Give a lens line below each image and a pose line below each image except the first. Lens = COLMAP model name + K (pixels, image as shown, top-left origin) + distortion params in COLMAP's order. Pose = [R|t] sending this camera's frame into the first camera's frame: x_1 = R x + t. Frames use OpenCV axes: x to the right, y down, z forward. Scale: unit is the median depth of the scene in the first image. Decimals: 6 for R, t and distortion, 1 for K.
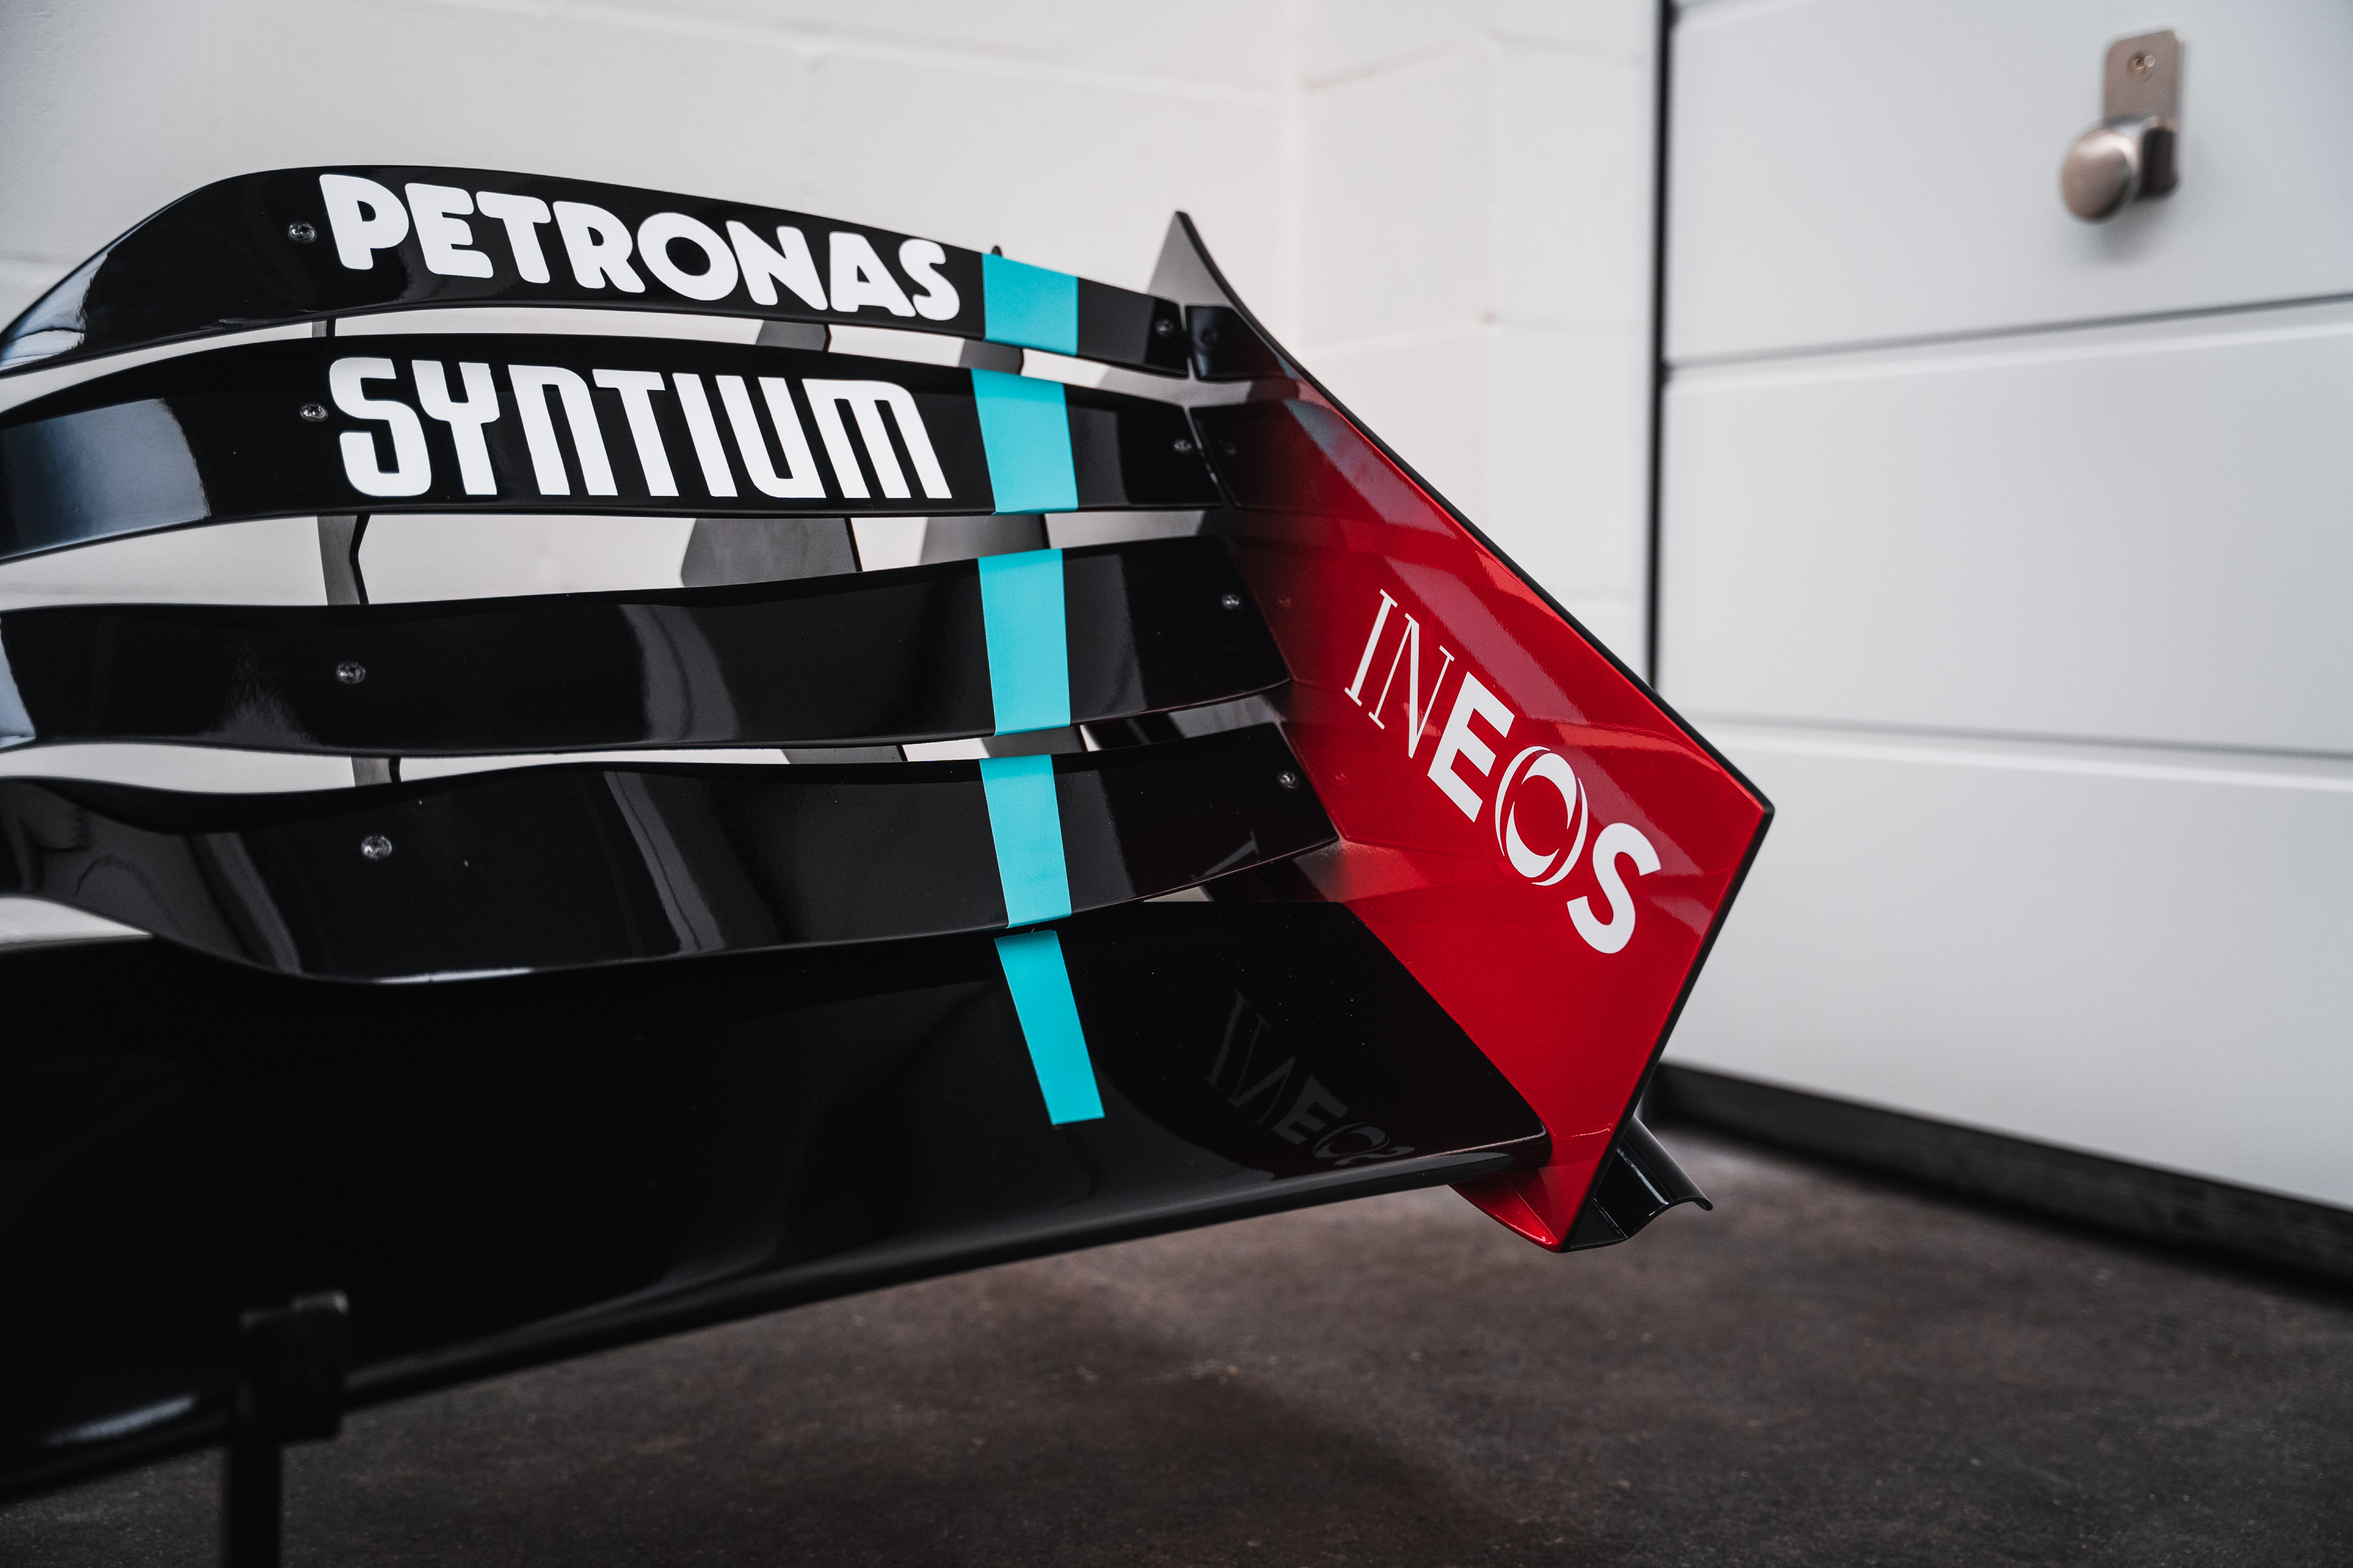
lens RADIAL K [[2698.5, 0, 1176.5], [0, 2698.5, 784.0], [0, 0, 1]] dist [0.017702, 0.009012]
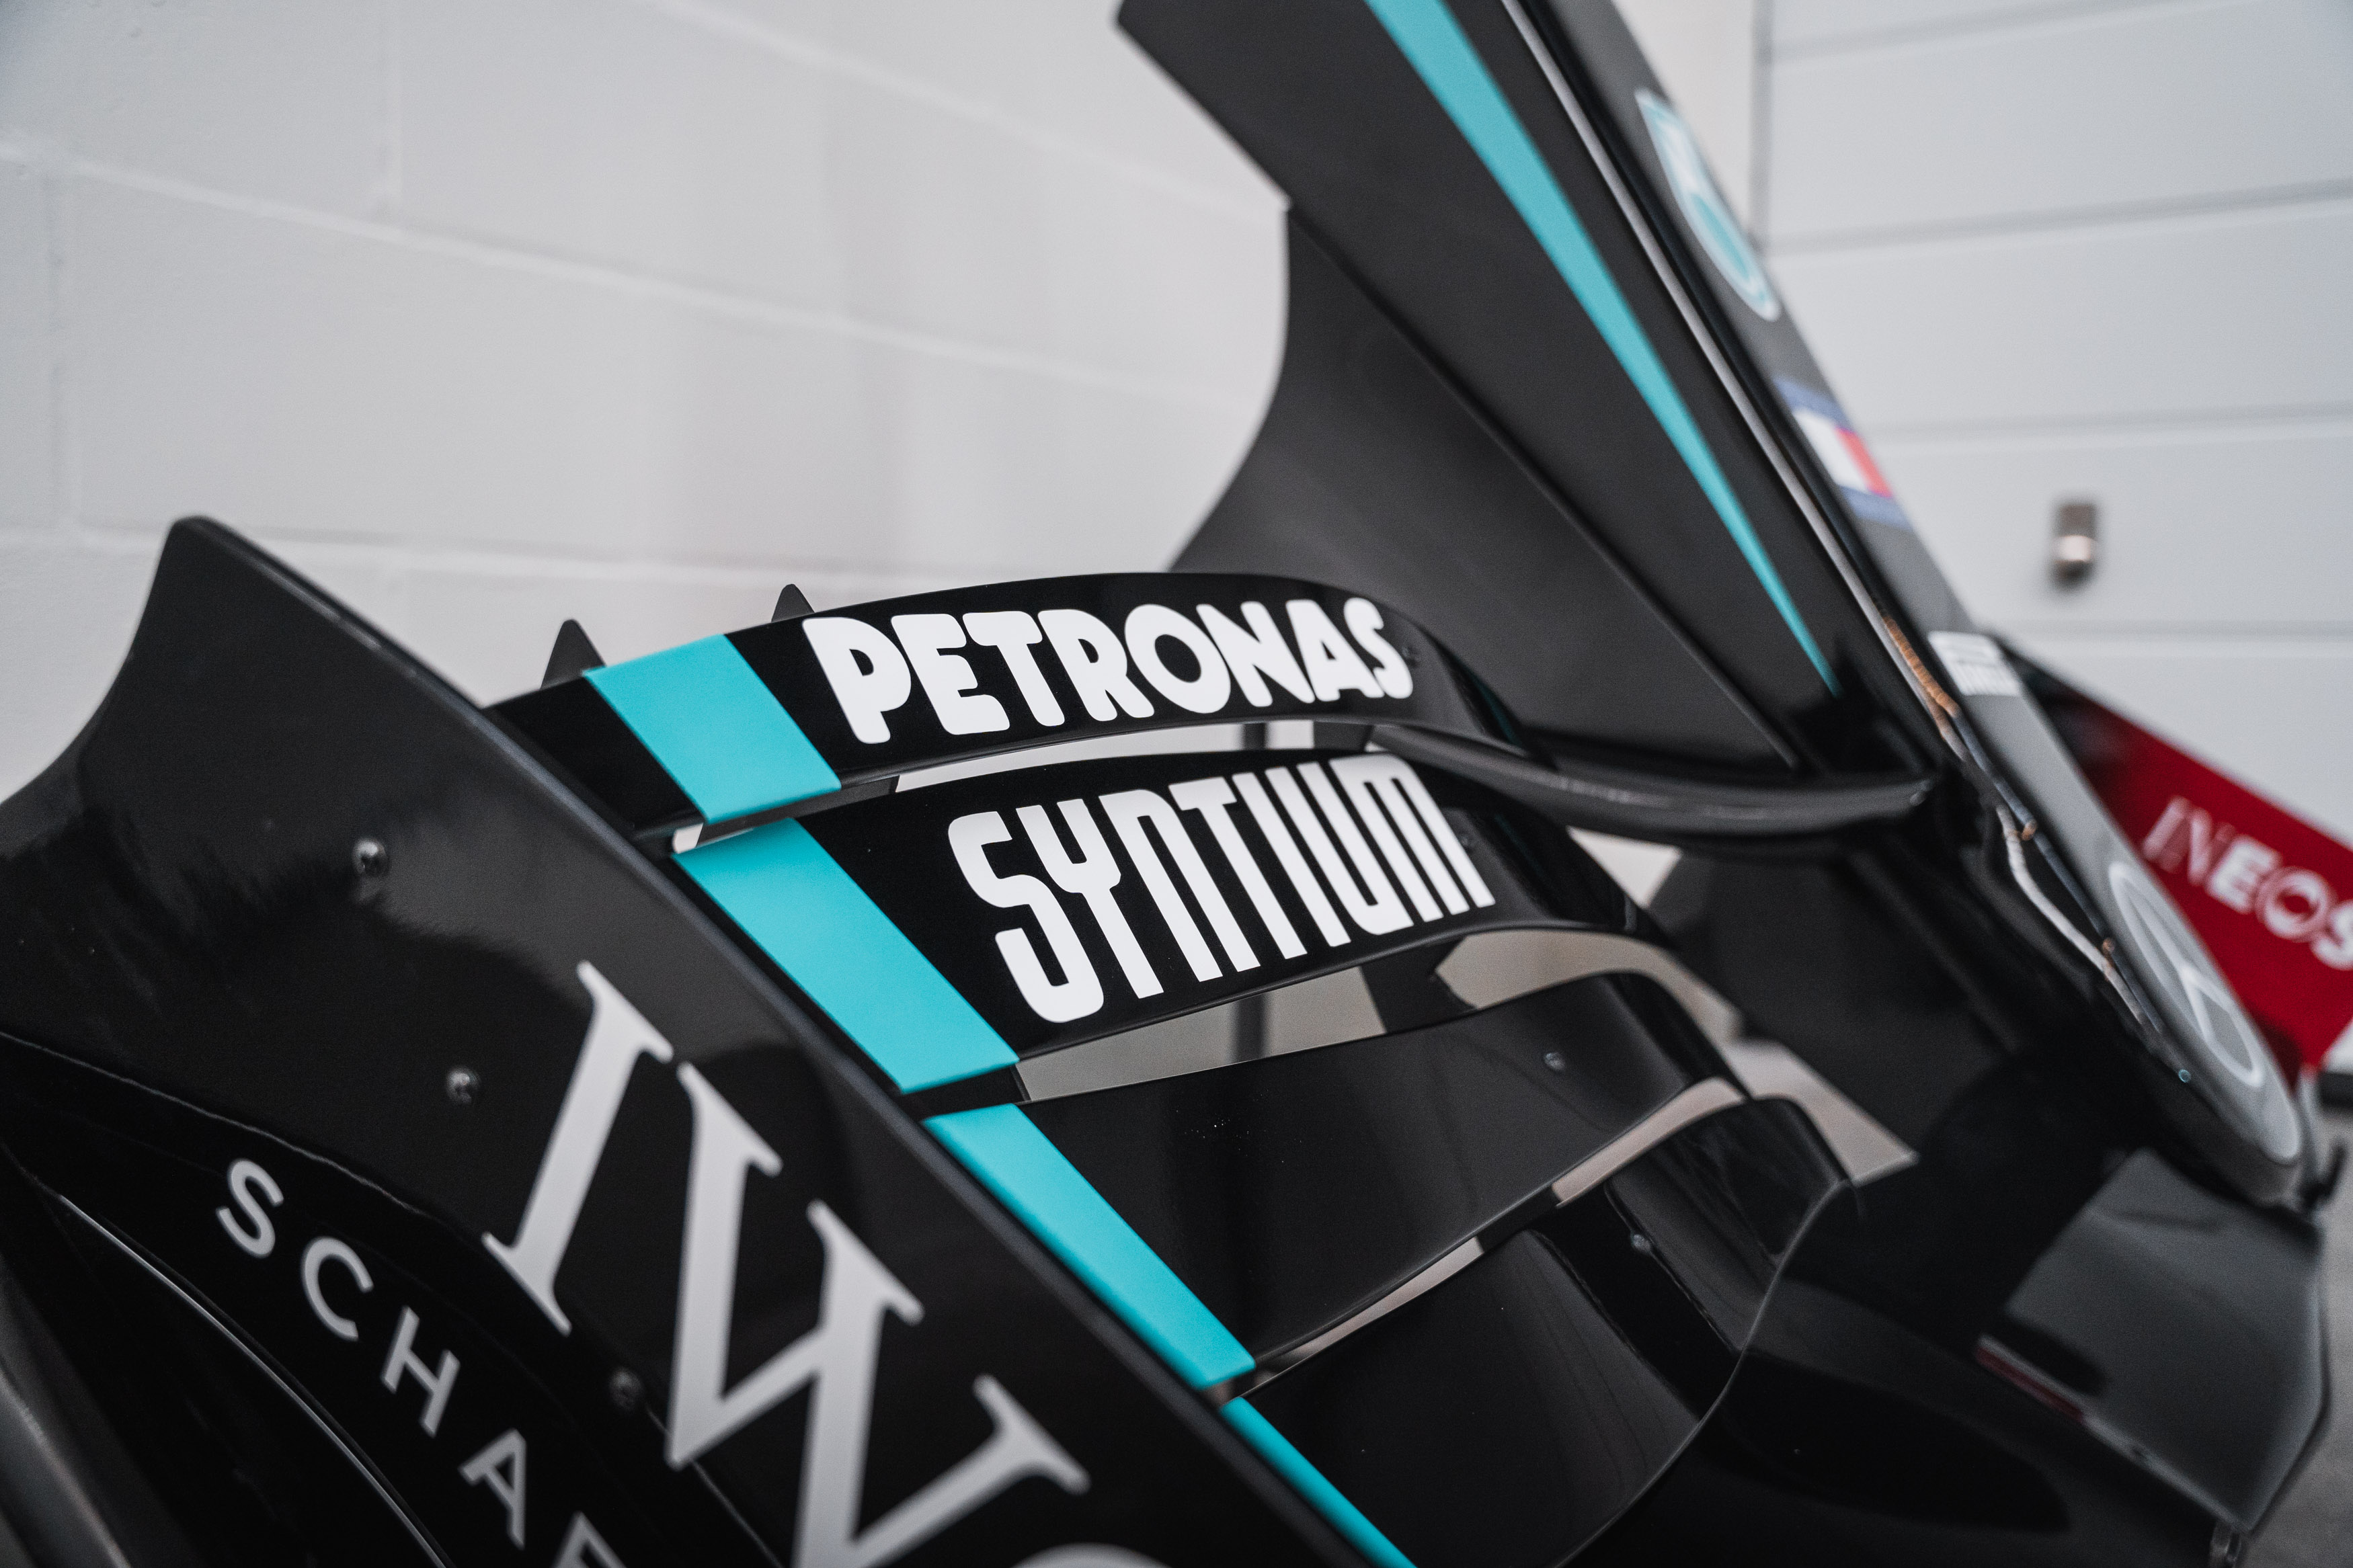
lens RADIAL K [[1999.8, 0, 1176.5], [0, 1999.8, 784.0], [0, 0, 1]] dist [-0.129795, 0.211243]
pose [[0.905493, -0.024084, 0.423677, -1.407681], [0.025203, 0.999678, 0.002963, -0.117759], [-0.423612, 0.007995, 0.905808, -0.119527]]
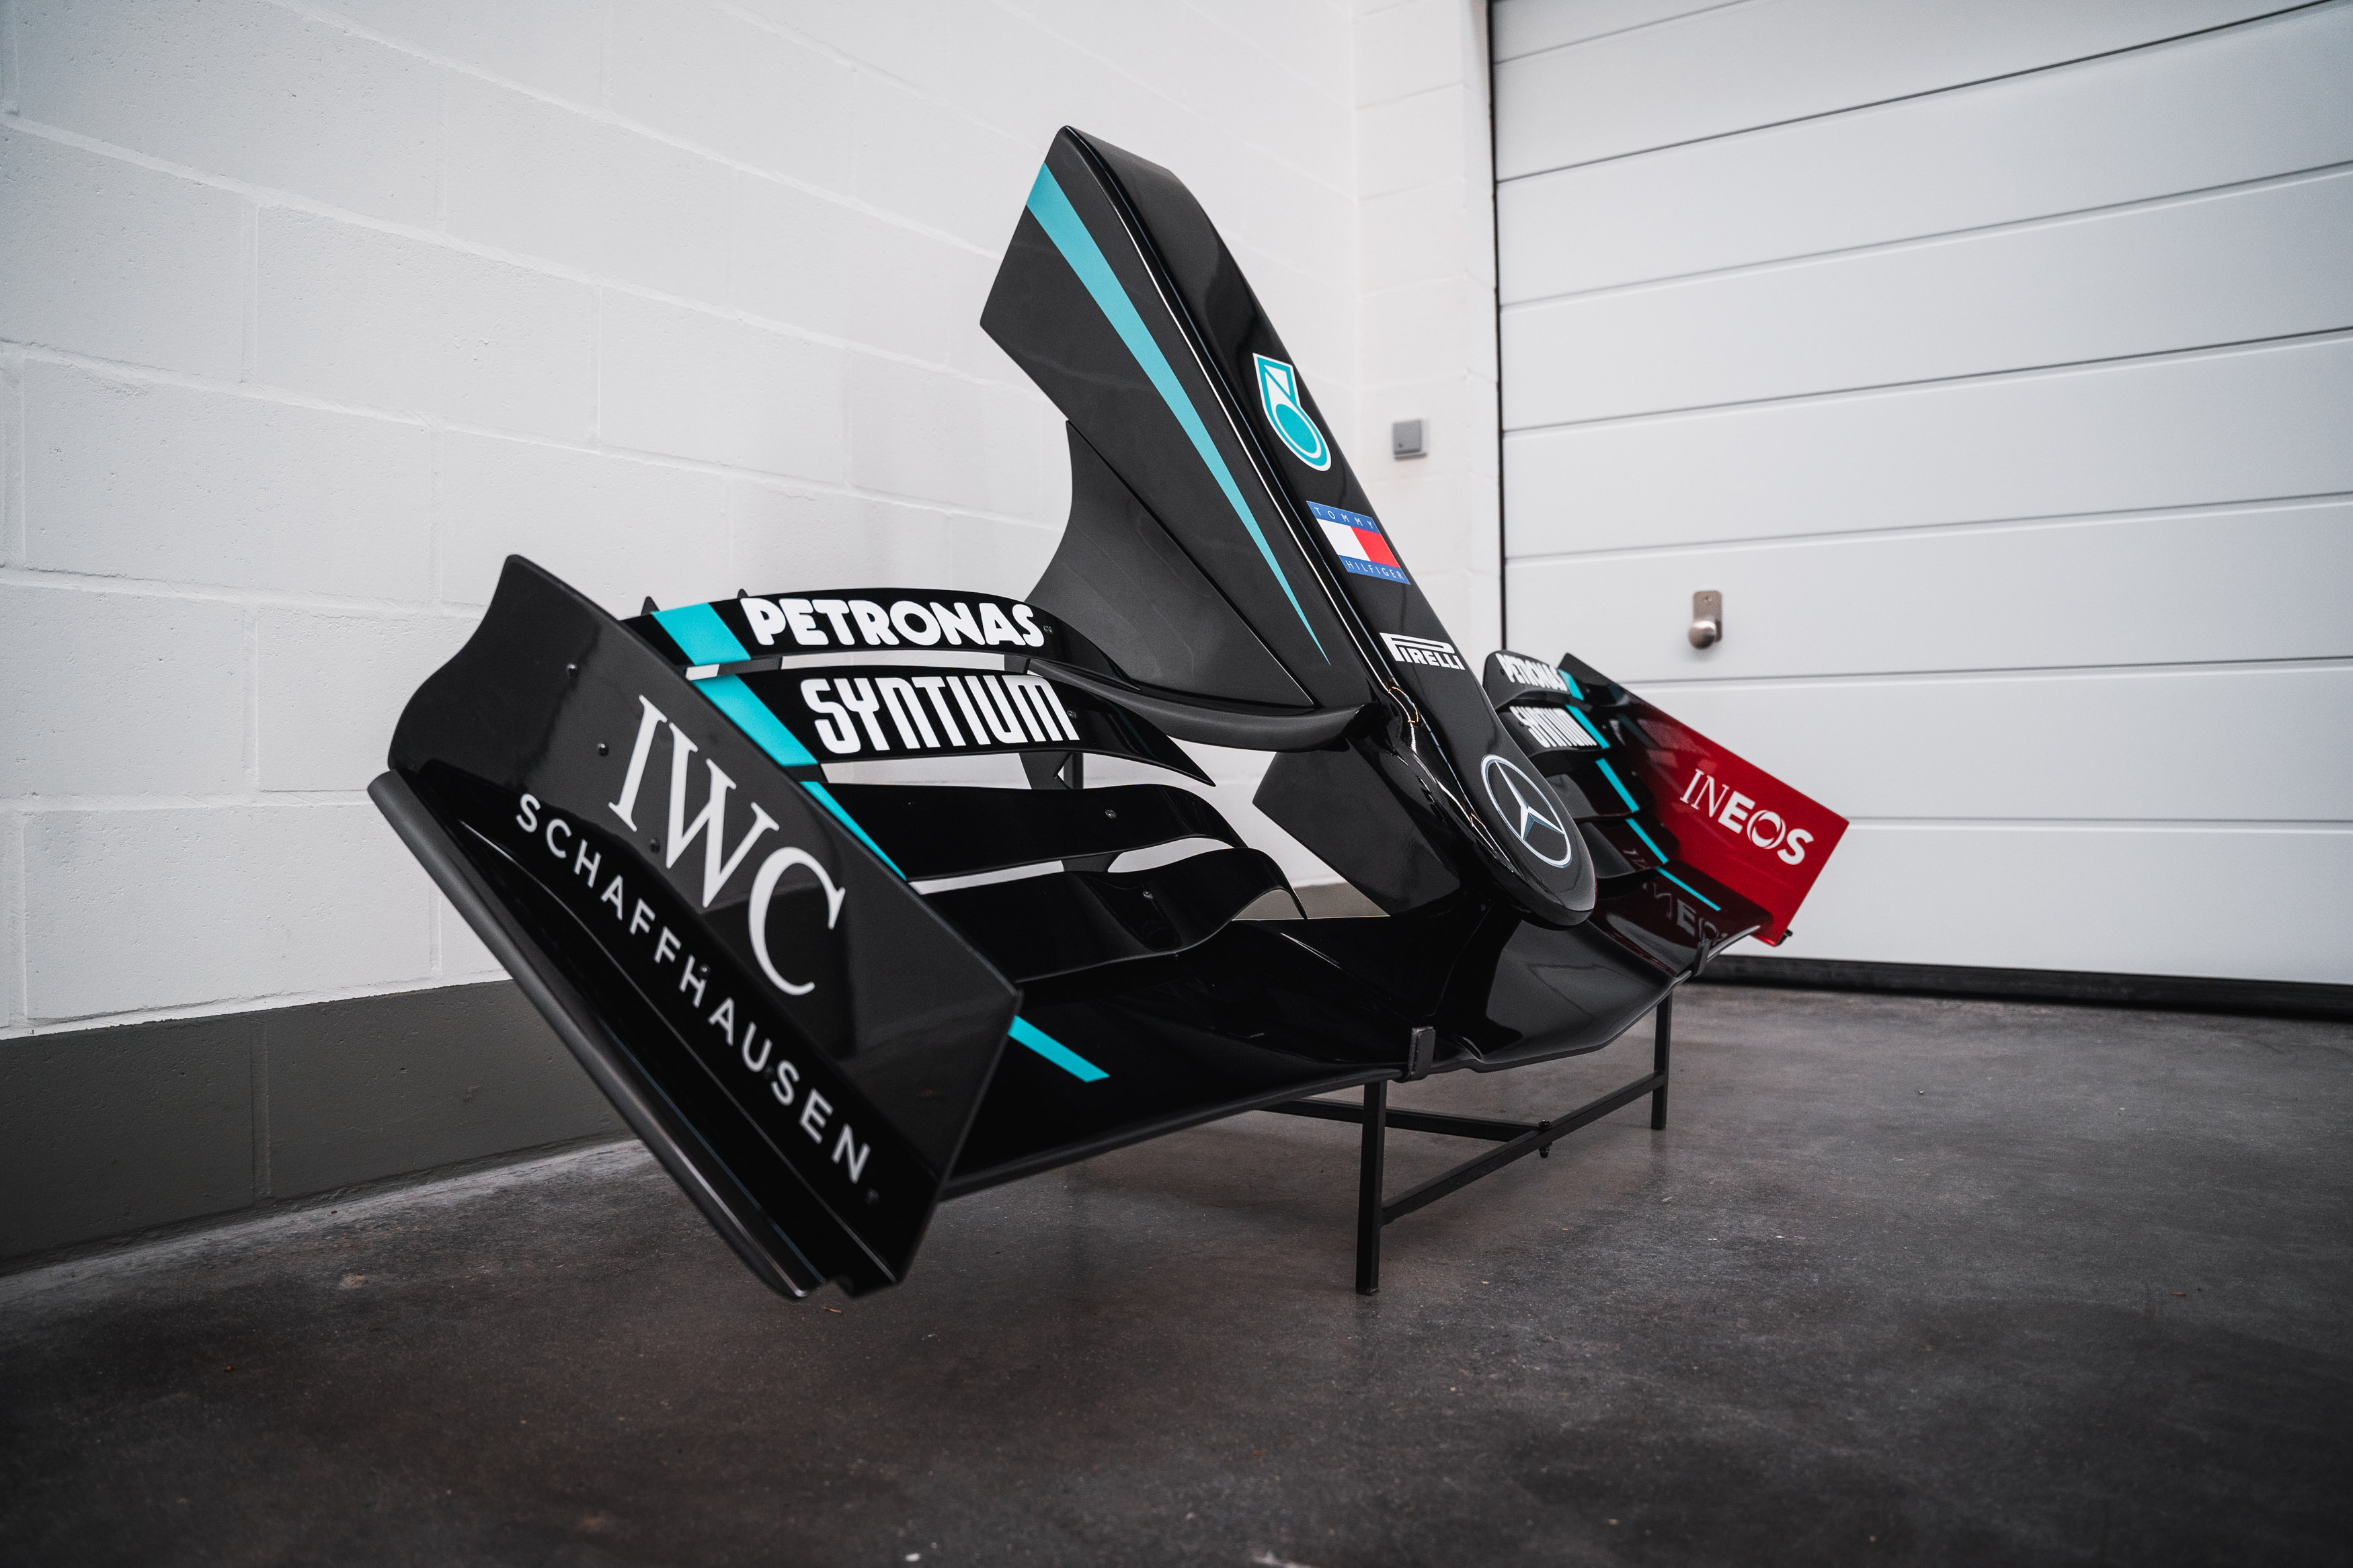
lens RADIAL K [[1643.7, 0, 1183.0], [0, 1643.7, 769.4], [0, 0, 1]] dist [-0.166515, 0.128046]
pose [[0.921118, -0.013360, 0.389055, -1.425268], [0.040929, 0.997196, -0.062657, 0.034440], [-0.387127, 0.073638, 0.919081, -0.715720]]
